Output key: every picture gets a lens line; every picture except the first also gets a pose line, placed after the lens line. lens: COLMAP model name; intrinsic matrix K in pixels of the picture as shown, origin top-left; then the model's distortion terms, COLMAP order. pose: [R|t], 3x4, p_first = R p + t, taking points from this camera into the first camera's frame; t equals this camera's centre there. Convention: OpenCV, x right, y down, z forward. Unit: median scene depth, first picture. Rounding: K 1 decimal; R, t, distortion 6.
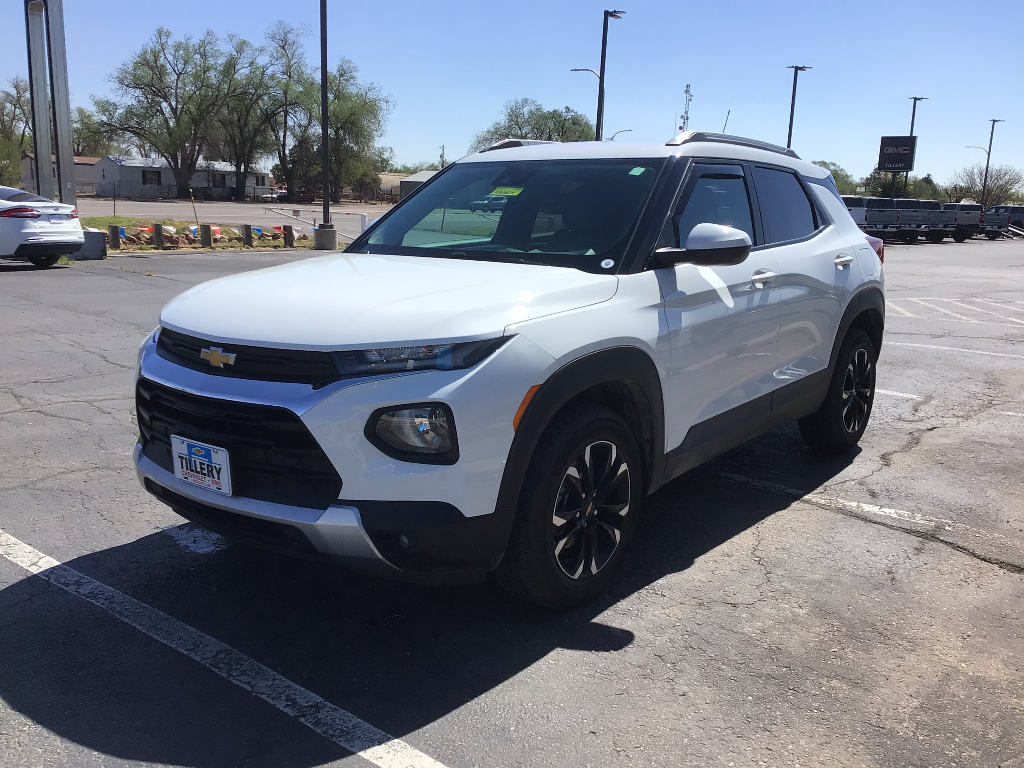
lens RADIAL K [[925.1, 0, 525.3], [0, 925.1, 384.9], [0, 0, 1]] dist [0.012811, 0.007502]
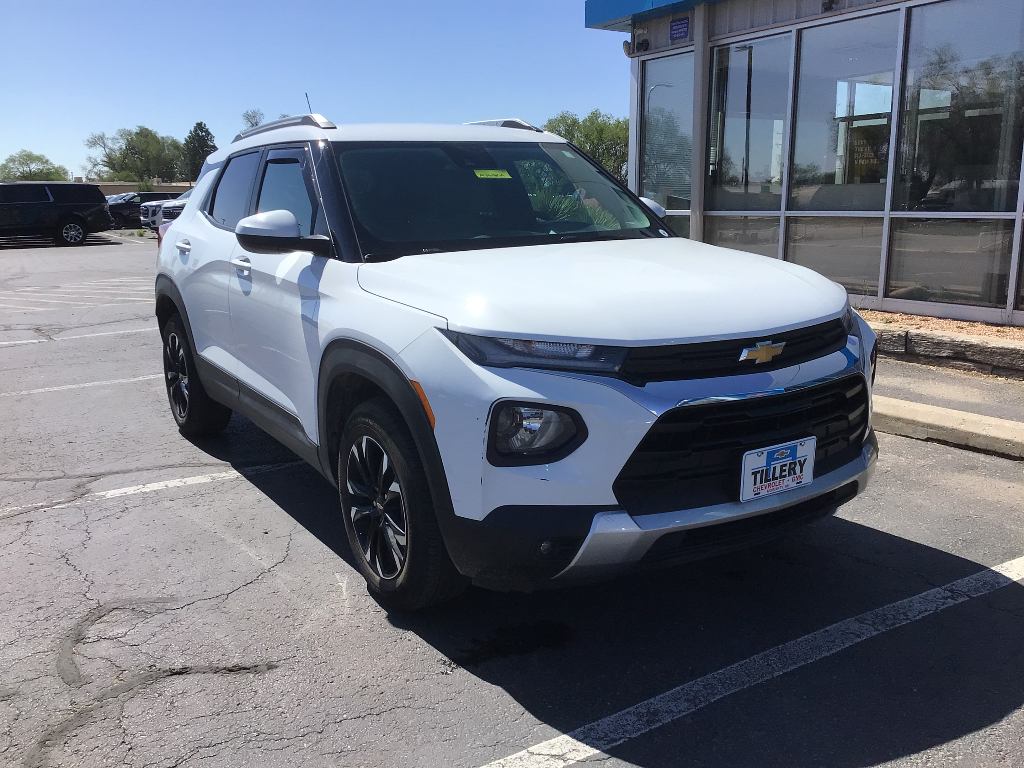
lens RADIAL K [[925.1, 0, 525.3], [0, 925.1, 384.9], [0, 0, 1]] dist [0.012811, 0.007502]
pose [[0.310922, -0.205083, 0.928046, -1.279342], [0.198040, 0.968989, 0.147782, -0.183094], [-0.929574, 0.137842, 0.341895, 0.913620]]
